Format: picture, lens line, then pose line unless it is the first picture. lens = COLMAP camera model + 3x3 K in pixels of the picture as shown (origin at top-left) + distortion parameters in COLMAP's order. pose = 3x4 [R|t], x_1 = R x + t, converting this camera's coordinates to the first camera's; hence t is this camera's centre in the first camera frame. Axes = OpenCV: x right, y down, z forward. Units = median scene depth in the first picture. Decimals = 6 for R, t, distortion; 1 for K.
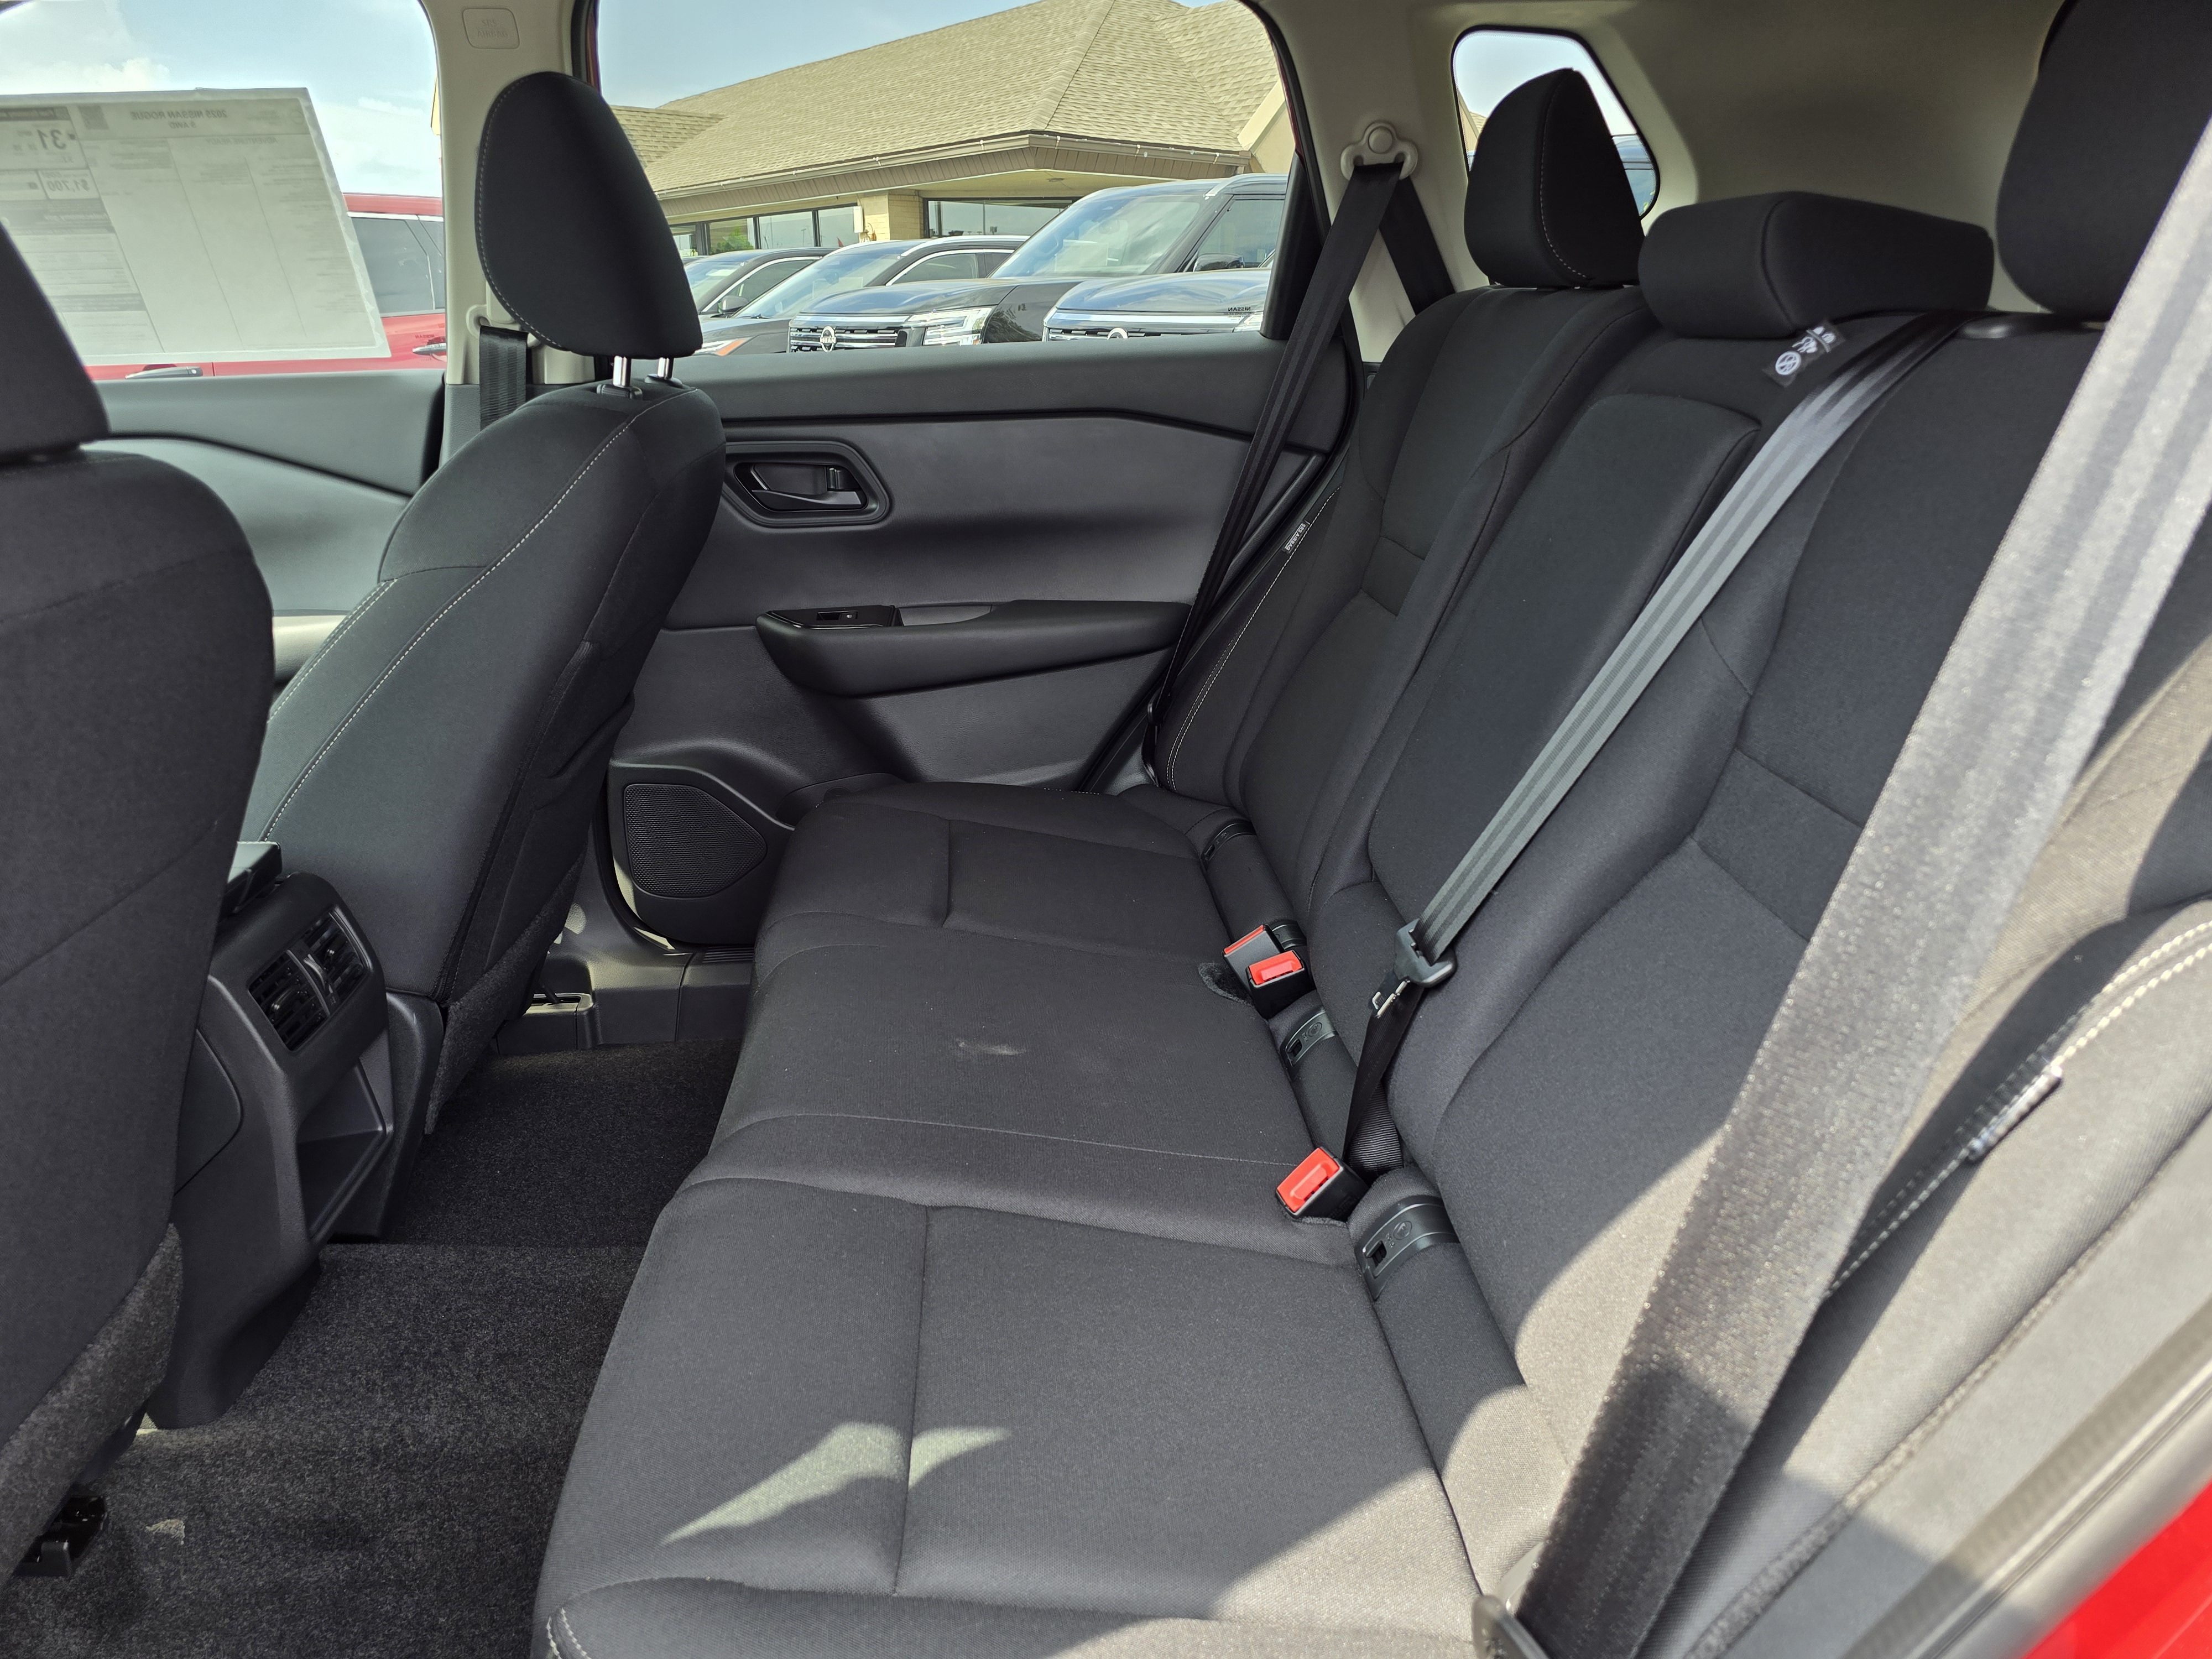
lens RADIAL K [[1519.7, 0, 1128.5], [0, 1519.7, 833.9], [0, 0, 1]] dist [0.032314, -0.031543]
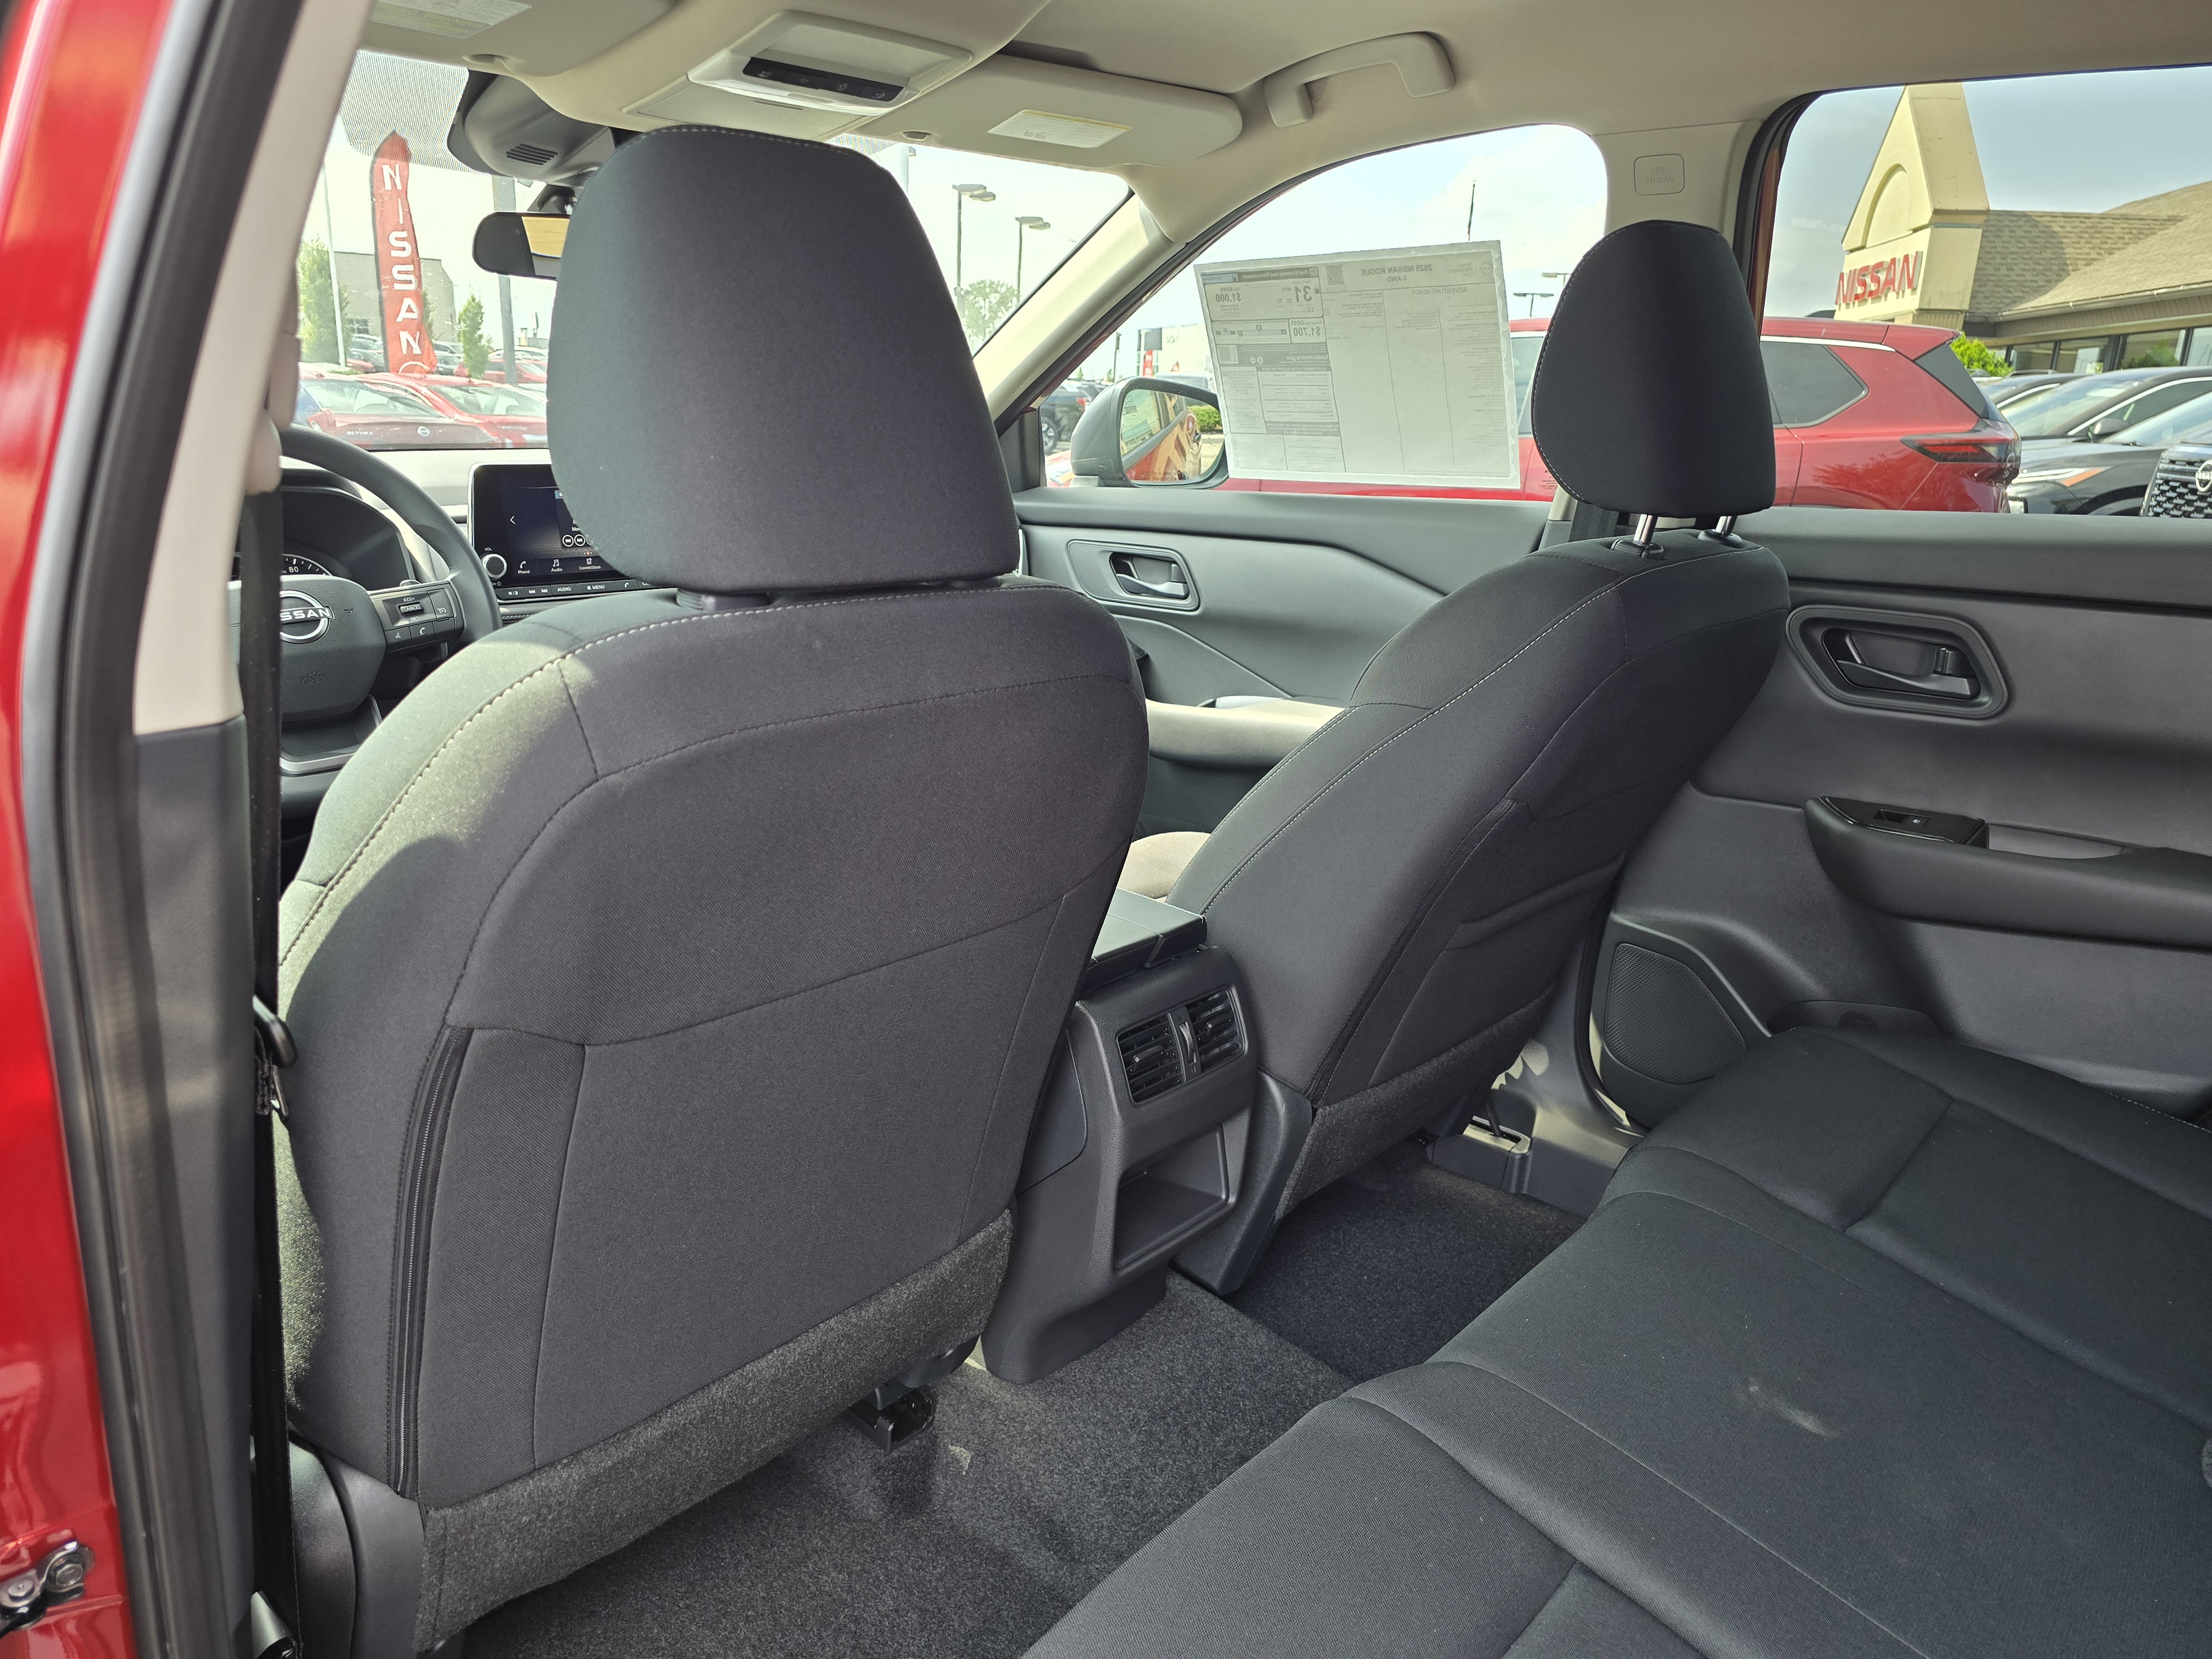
lens RADIAL K [[1523.2, 0, 1106.0], [0, 1523.2, 829.5], [0, 0, 1]] dist [0.079673, -0.094142]
pose [[0.683152, 0.221808, -0.695776, 0.113641], [-0.269871, 0.961993, 0.041702, -0.060742], [0.678581, 0.159281, 0.717047, 0.103891]]
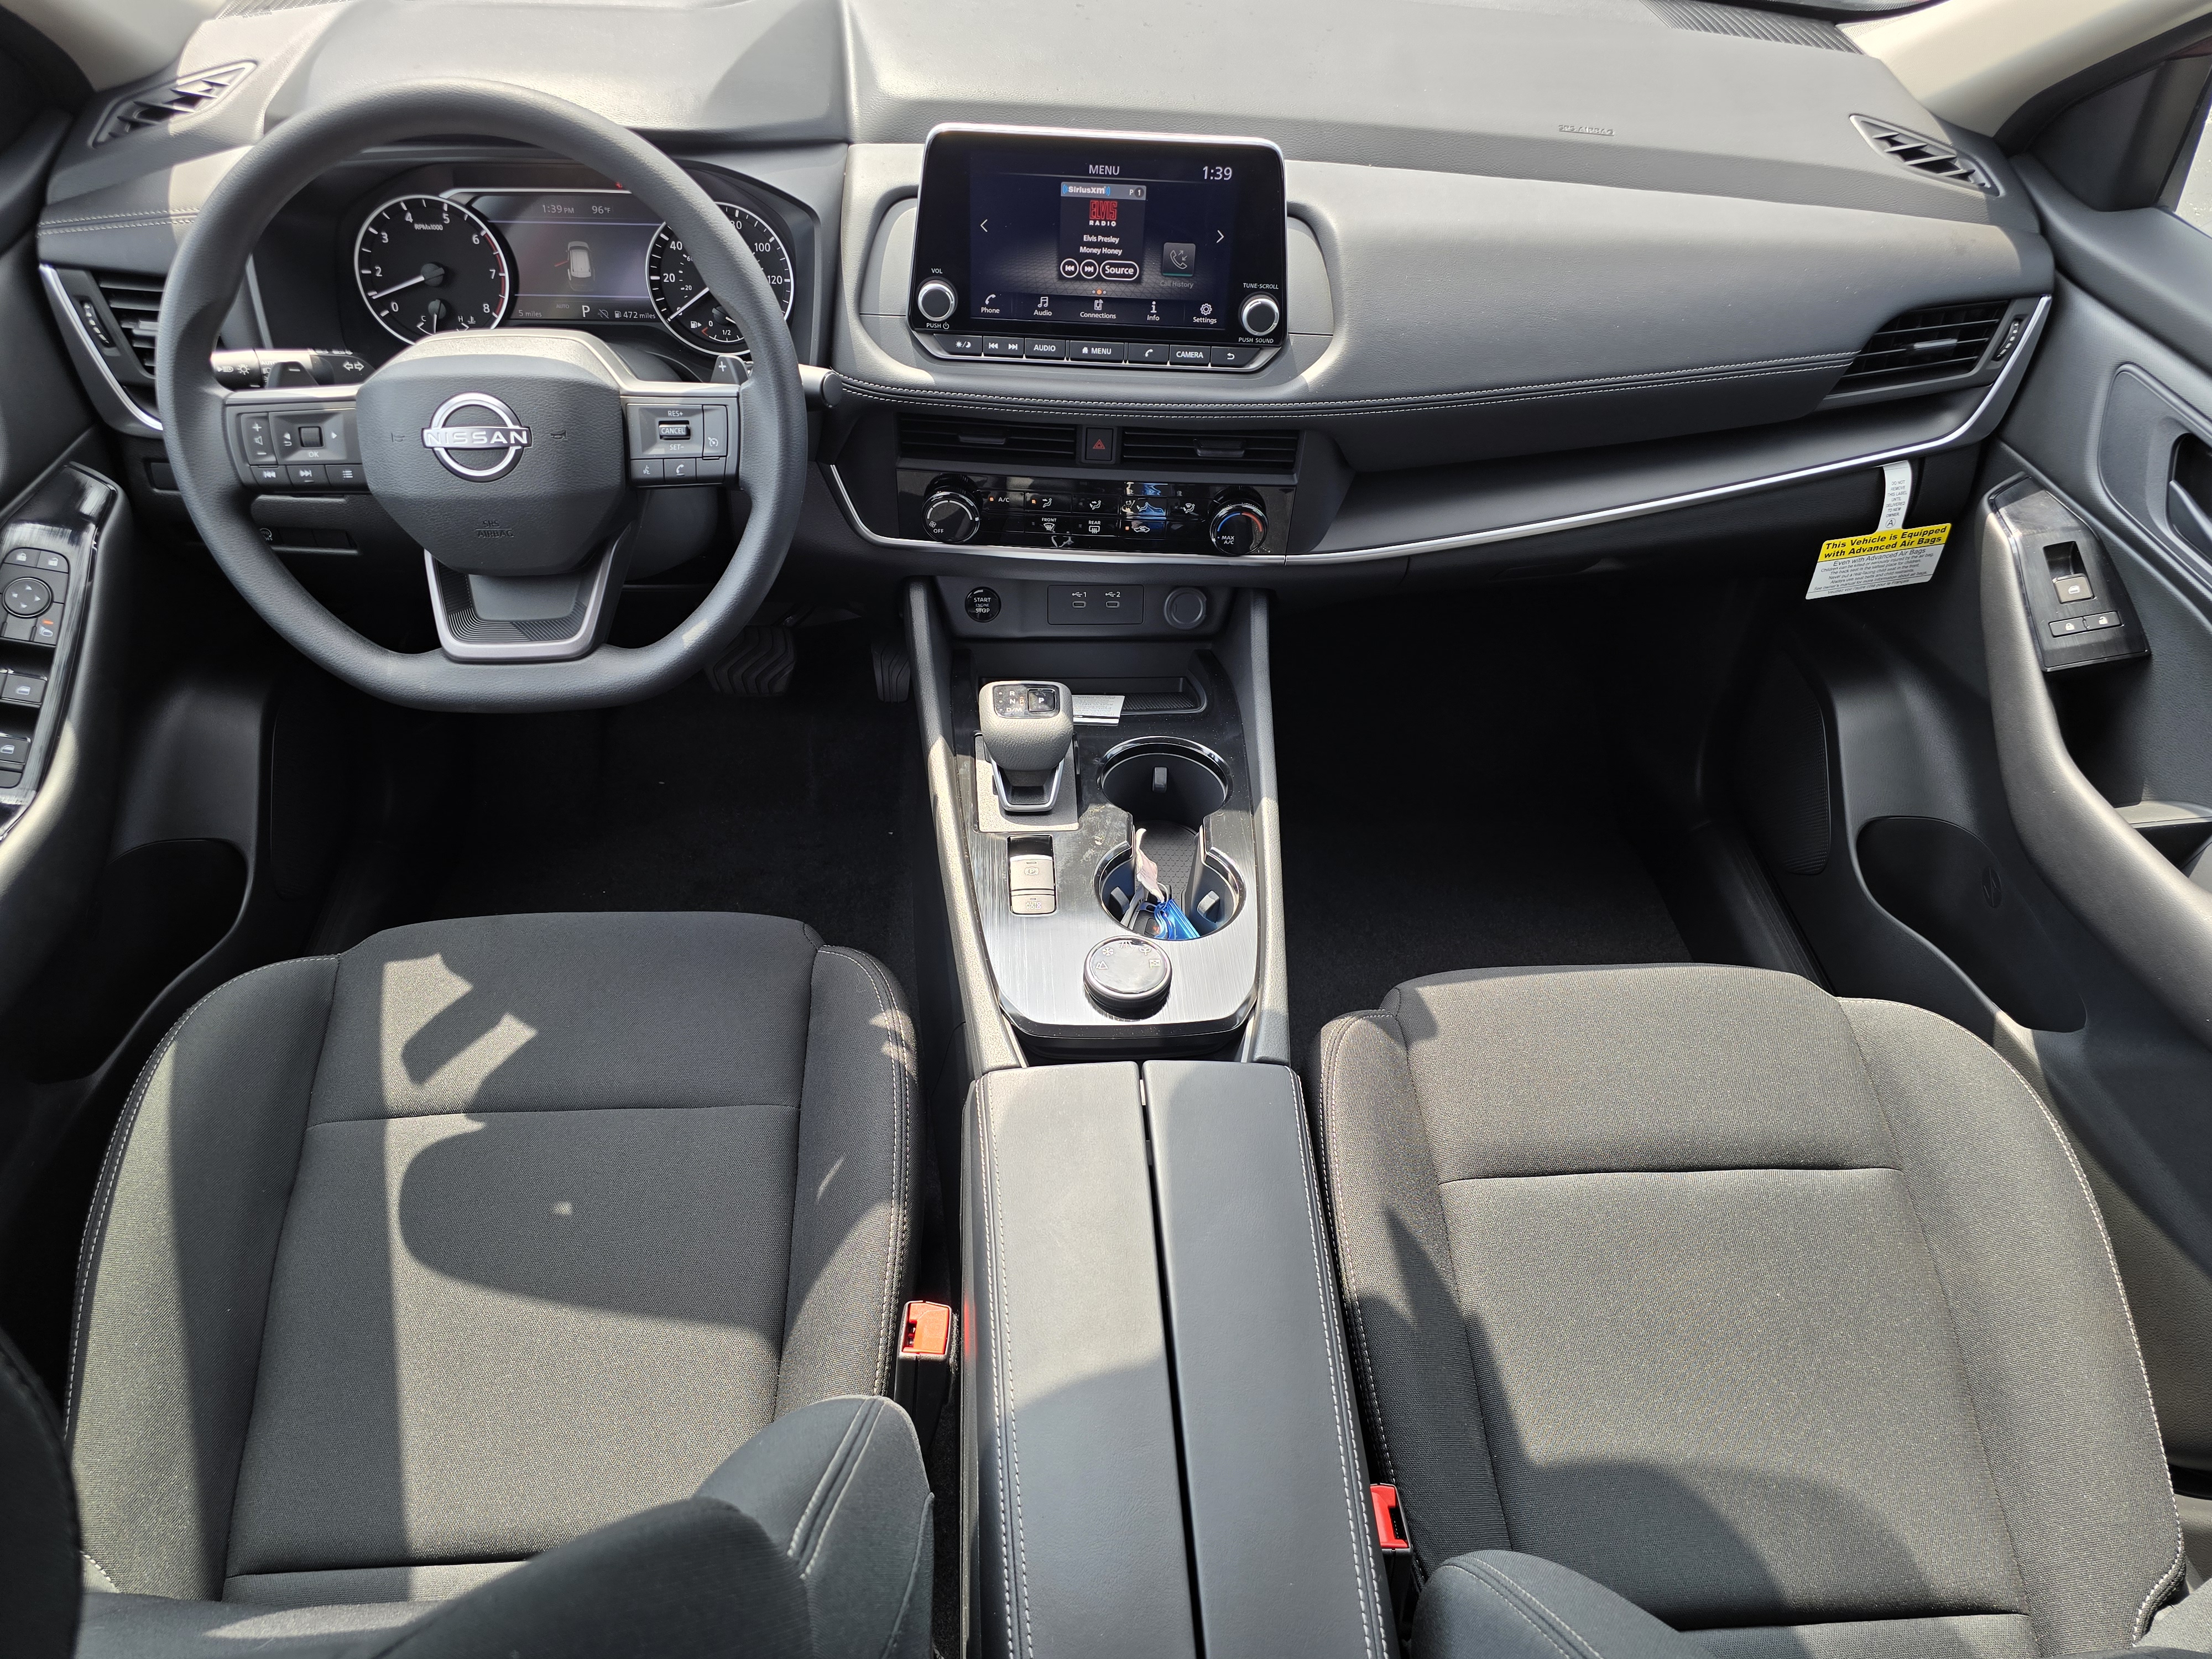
lens RADIAL K [[1508.2, 0, 1099.9], [0, 1508.2, 839.1], [0, 0, 1]] dist [0.057983, -0.061271]
pose [[-0.007230, 0.689480, -0.724268, -0.298276], [-0.379661, 0.668161, 0.639858, -0.371298], [0.925097, 0.279603, 0.256938, 0.505424]]
